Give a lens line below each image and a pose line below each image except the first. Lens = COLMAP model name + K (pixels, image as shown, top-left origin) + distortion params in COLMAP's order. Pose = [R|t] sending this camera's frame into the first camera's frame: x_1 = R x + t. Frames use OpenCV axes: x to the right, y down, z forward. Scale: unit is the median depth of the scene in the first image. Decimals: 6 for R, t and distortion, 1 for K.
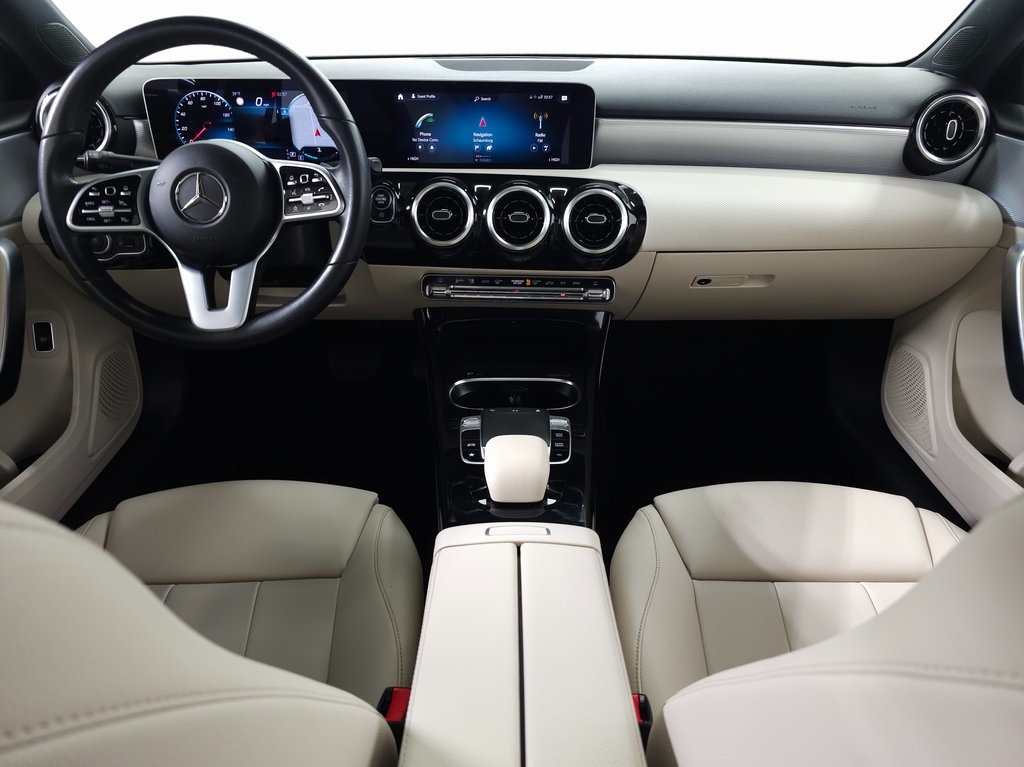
lens RADIAL K [[676.8, 0, 512.0], [0, 676.8, 383.5], [0, 0, 1]] dist [0.044641, -0.074970]
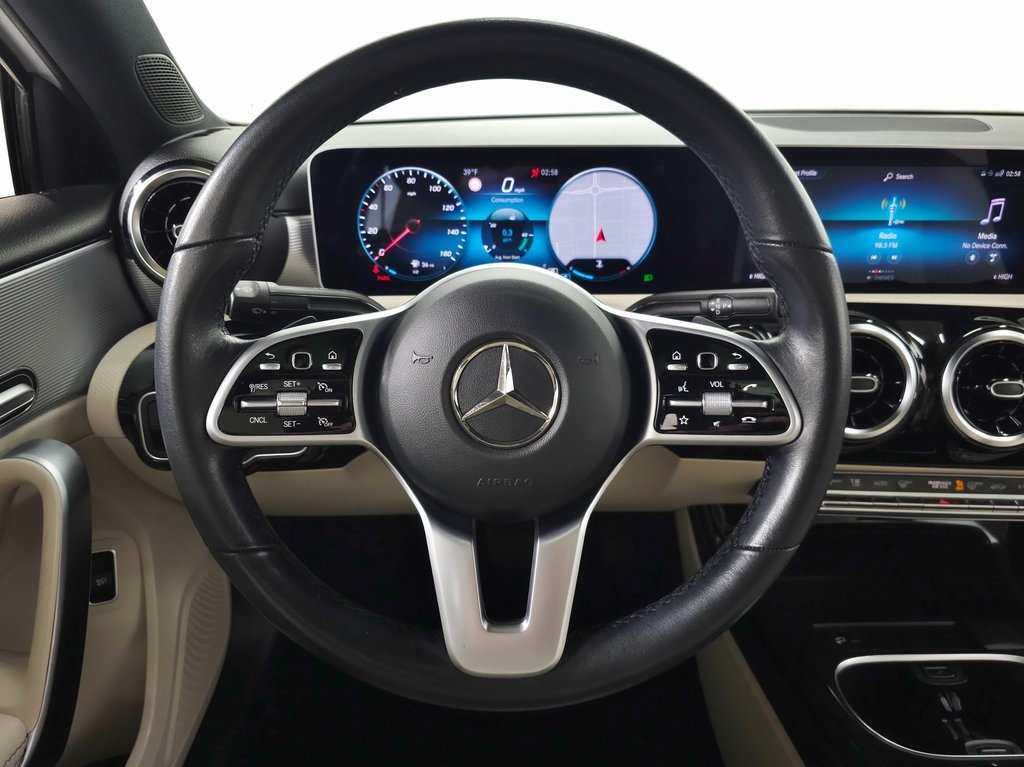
lens RADIAL K [[697.7, 0, 515.3], [0, 697.7, 365.1], [0, 0, 1]] dist [0.006411, -0.031287]
pose [[0.999913, -0.005326, -0.012103, -0.361202], [0.004296, 0.996490, -0.083597, -0.215390], [0.012506, 0.083538, 0.996426, 0.431398]]
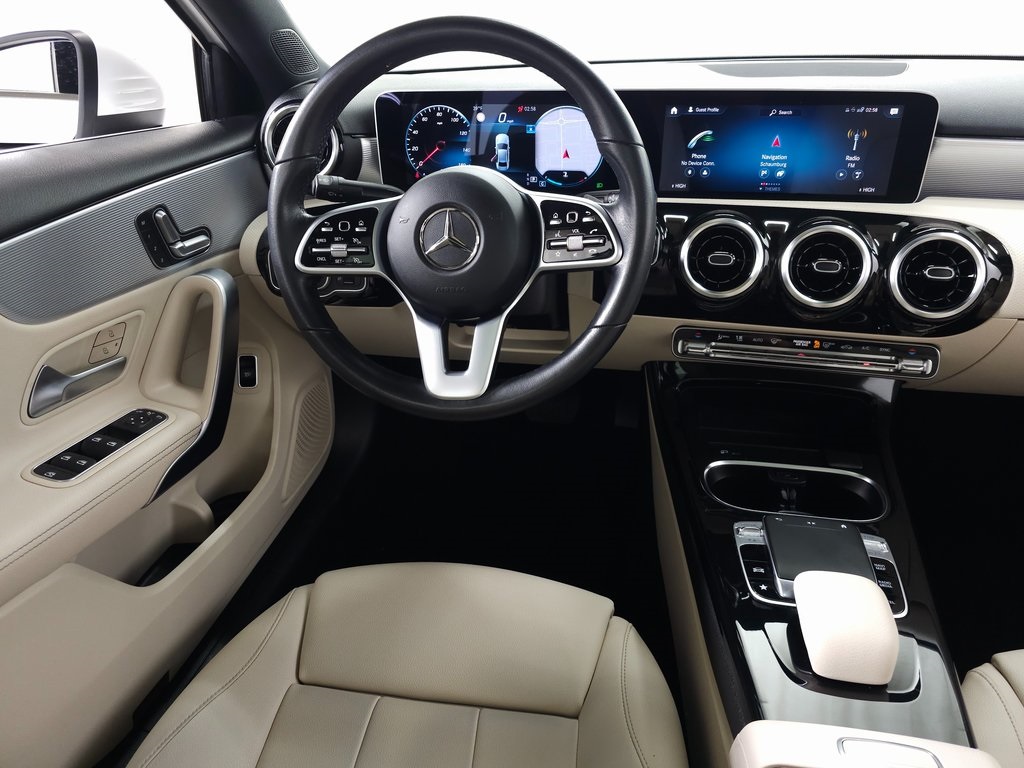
lens RADIAL K [[694.2, 0, 515.1], [0, 694.2, 380.7], [0, 0, 1]] dist [-0.000076, -0.002136]
pose [[0.978893, 0.068444, -0.192570, -0.168250], [-0.070514, 0.997503, -0.003907, -0.085395], [0.191822, 0.017403, 0.981275, 0.162030]]
